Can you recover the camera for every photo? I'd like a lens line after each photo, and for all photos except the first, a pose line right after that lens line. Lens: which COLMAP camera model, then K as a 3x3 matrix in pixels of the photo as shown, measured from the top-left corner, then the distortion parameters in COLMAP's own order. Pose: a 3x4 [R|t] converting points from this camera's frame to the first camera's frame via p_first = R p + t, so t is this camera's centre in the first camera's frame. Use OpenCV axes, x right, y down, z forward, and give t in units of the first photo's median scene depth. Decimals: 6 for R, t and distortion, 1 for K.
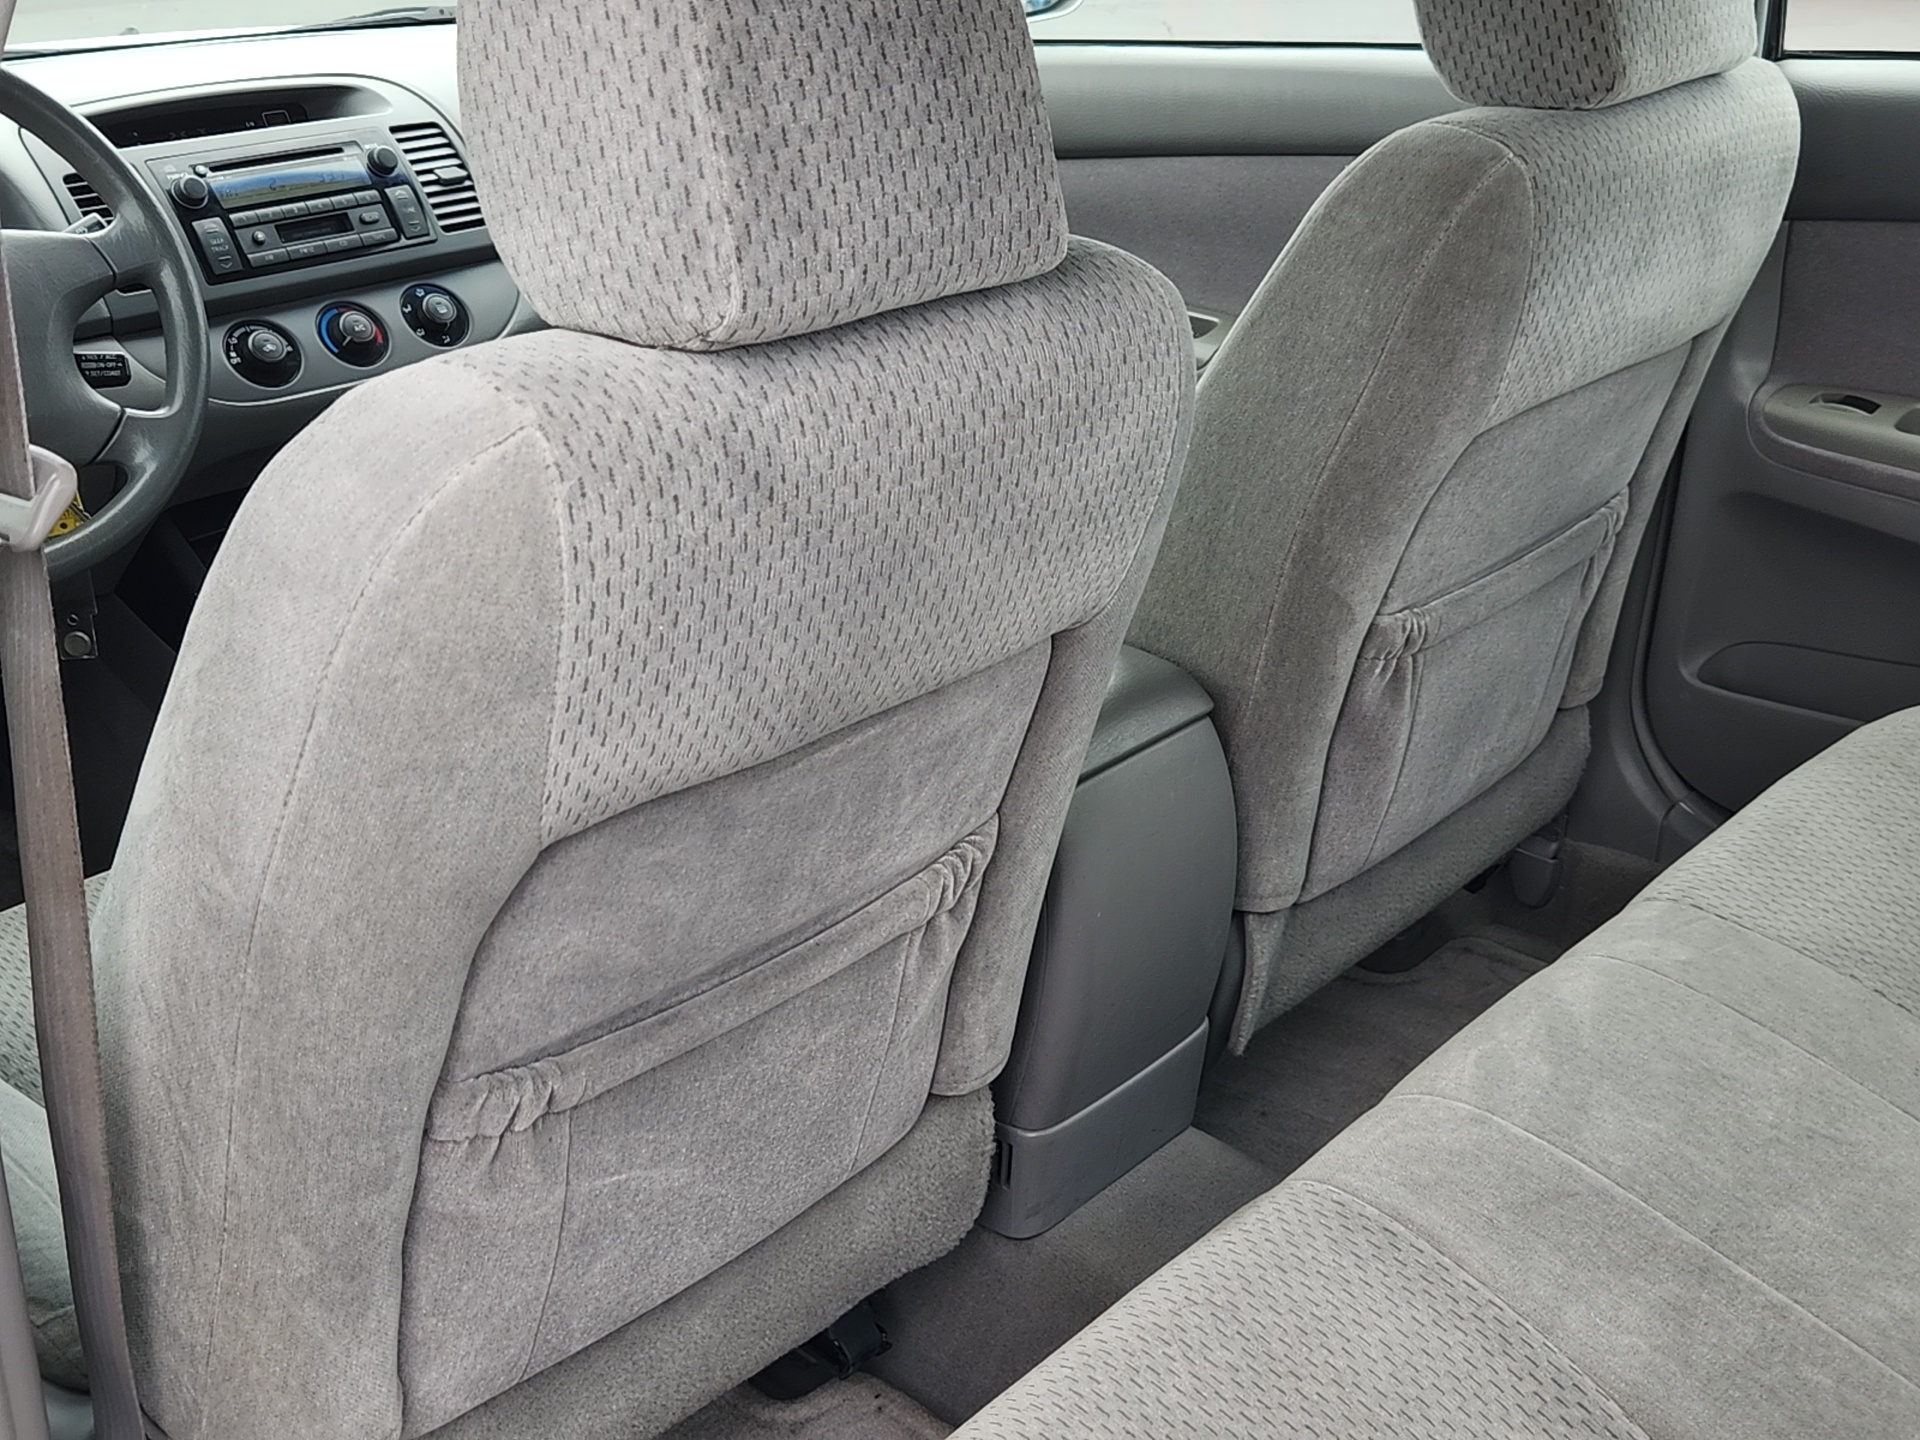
lens RADIAL K [[2311.7, 0, 963.1], [0, 2311.7, 604.8], [0, 0, 1]] dist [0.152650, -0.315075]
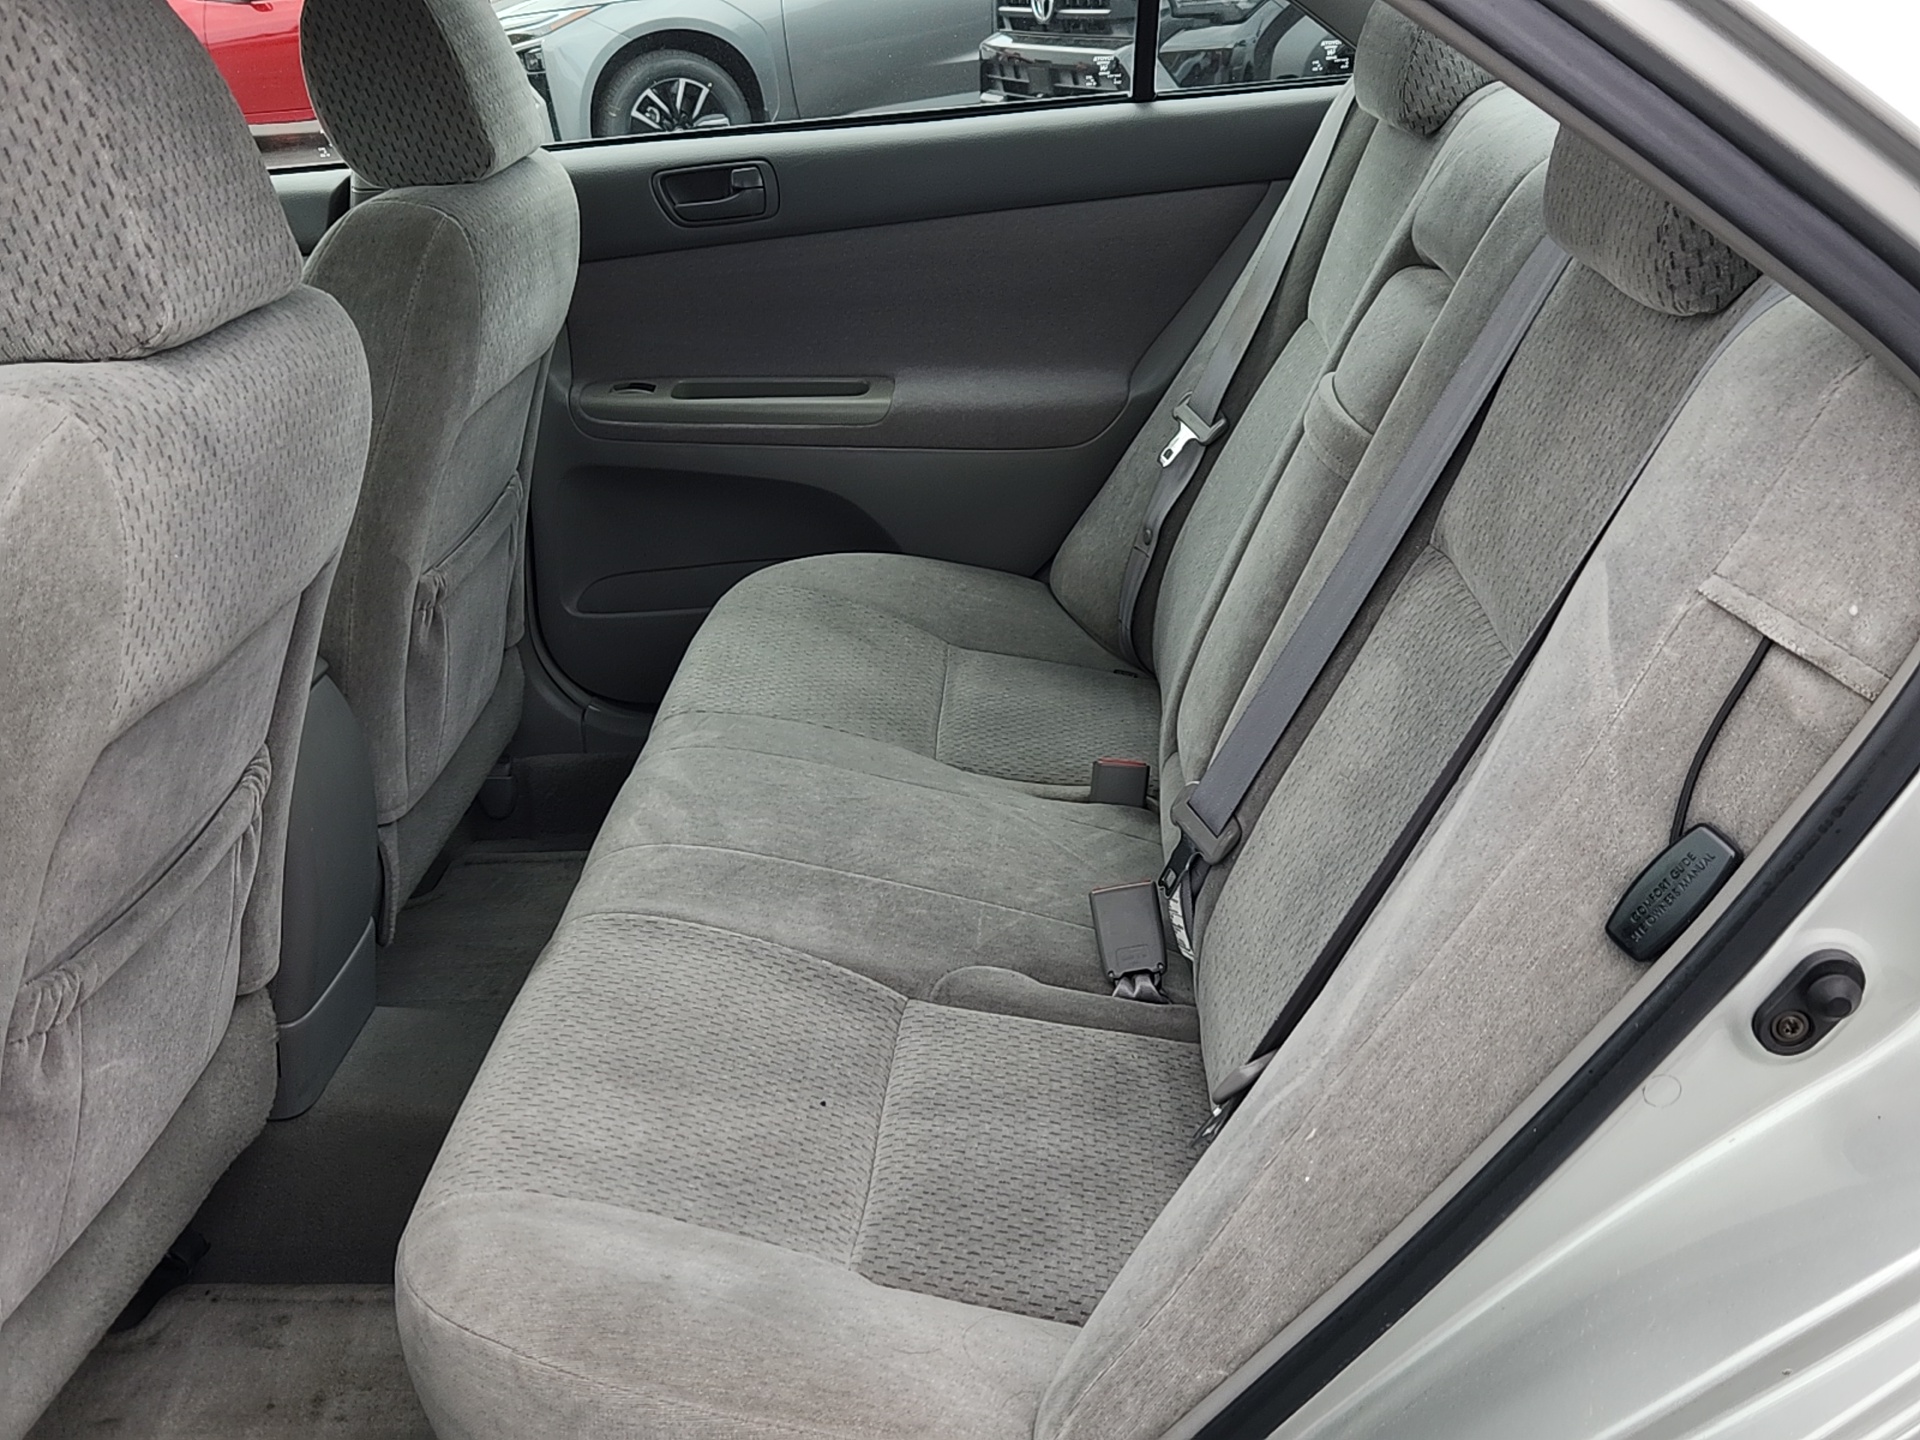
lens RADIAL K [[2311.7, 0, 963.1], [0, 2311.7, 604.8], [0, 0, 1]] dist [0.152650, -0.315075]
pose [[0.764830, -0.210237, 0.608963, -0.586950], [0.261627, 0.965158, 0.004616, 0.143578], [-0.588716, 0.155791, 0.793185, -0.327530]]
